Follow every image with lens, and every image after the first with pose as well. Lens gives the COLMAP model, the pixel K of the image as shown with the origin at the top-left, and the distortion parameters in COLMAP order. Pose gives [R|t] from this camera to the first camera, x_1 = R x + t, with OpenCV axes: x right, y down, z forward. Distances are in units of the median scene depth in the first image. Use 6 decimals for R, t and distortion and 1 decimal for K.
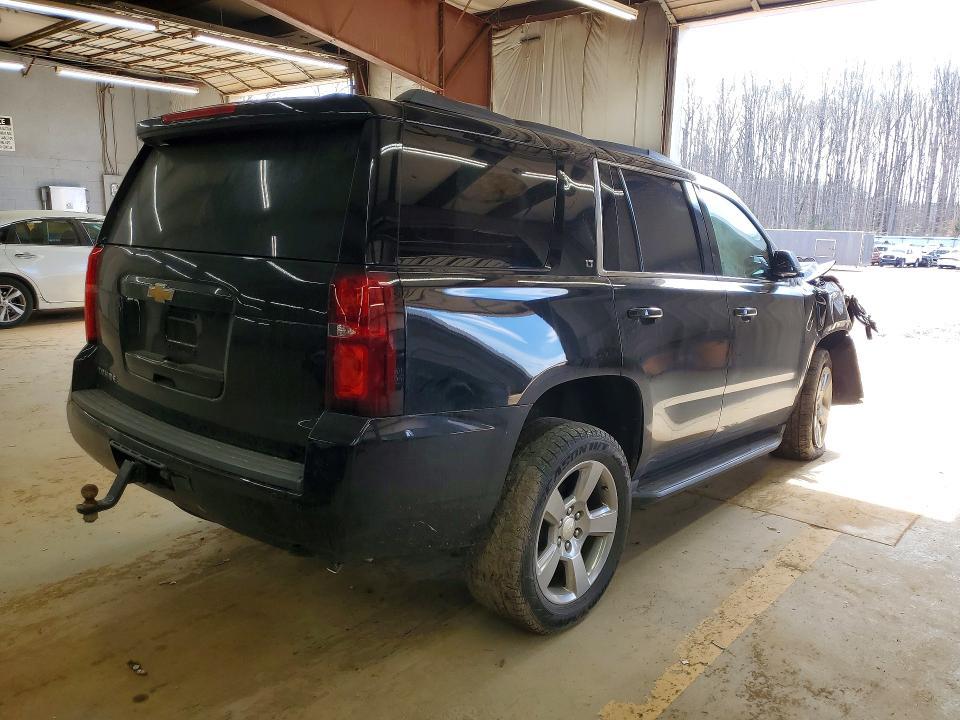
lens RADIAL K [[764.8, 0, 480.0], [0, 764.8, 360.0], [0, 0, 1]] dist [0.000859, 0.005823]
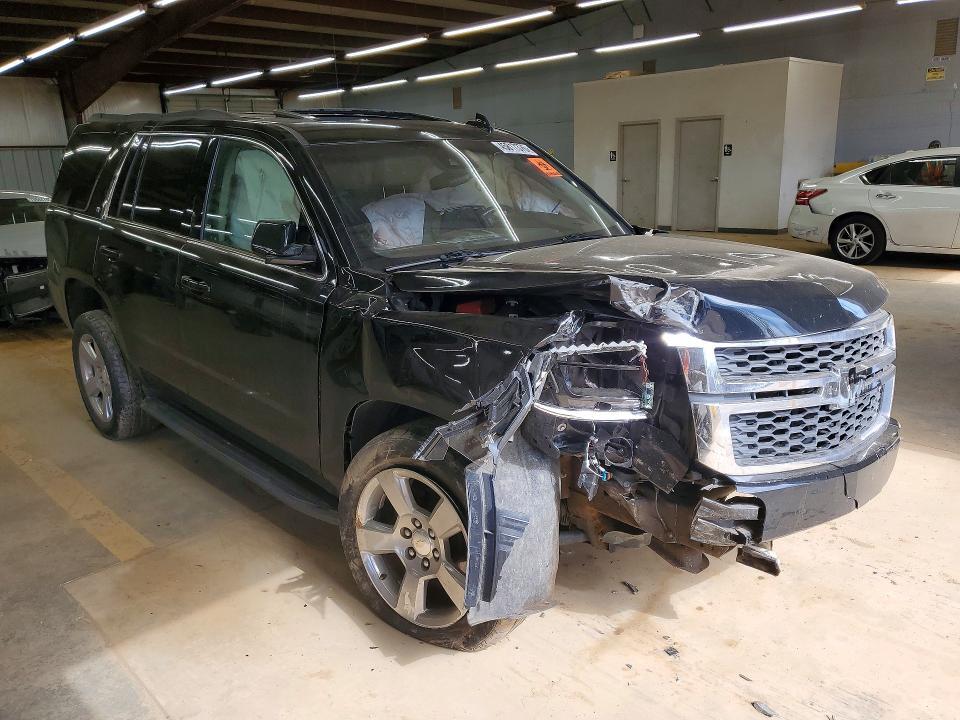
lens RADIAL K [[764.8, 0, 480.0], [0, 764.8, 360.0], [0, 0, 1]] dist [0.000859, 0.005823]
pose [[-0.099558, 0.232021, -0.967602, 0.486110], [-0.147271, 0.958288, 0.244941, -0.098025], [0.984073, 0.166885, -0.061235, 0.578184]]
